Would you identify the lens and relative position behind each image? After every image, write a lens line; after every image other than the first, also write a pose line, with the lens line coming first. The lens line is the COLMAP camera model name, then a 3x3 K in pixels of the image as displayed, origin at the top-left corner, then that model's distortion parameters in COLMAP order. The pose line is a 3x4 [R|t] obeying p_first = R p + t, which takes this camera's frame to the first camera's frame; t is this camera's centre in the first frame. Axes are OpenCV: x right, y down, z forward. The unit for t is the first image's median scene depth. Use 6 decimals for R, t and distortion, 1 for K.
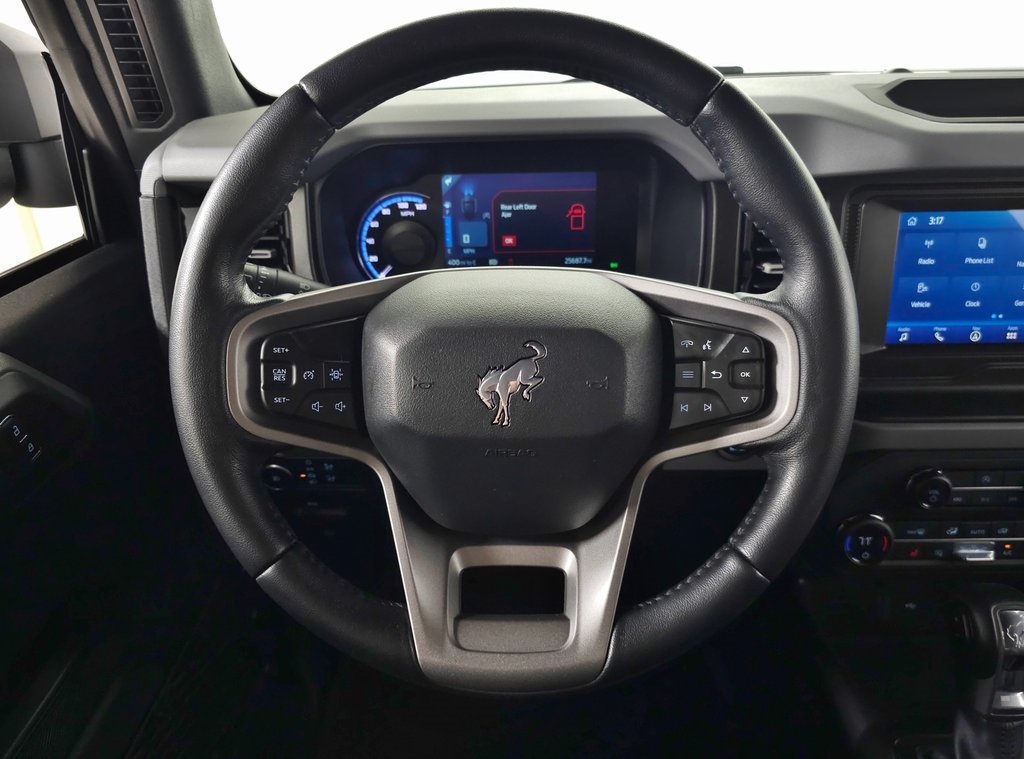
lens RADIAL K [[740.4, 0, 512.0], [0, 740.4, 379.5], [0, 0, 1]] dist [0.060901, -0.084438]
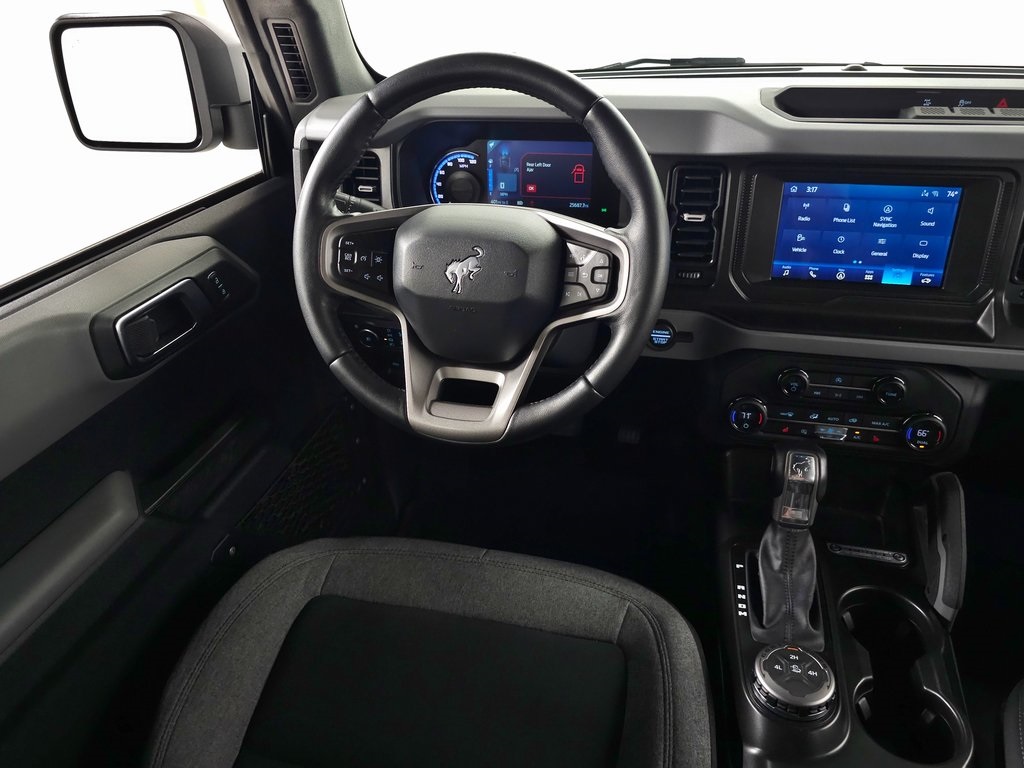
lens RADIAL K [[726.0, 0, 512.0], [0, 726.0, 384.0], [0, 0, 1]] dist [0.103585, -0.175098]
pose [[0.974805, 0.105222, -0.196683, 0.328386], [-0.088748, 0.991907, 0.090799, 0.073921], [0.204646, -0.071056, 0.976254, -0.488342]]
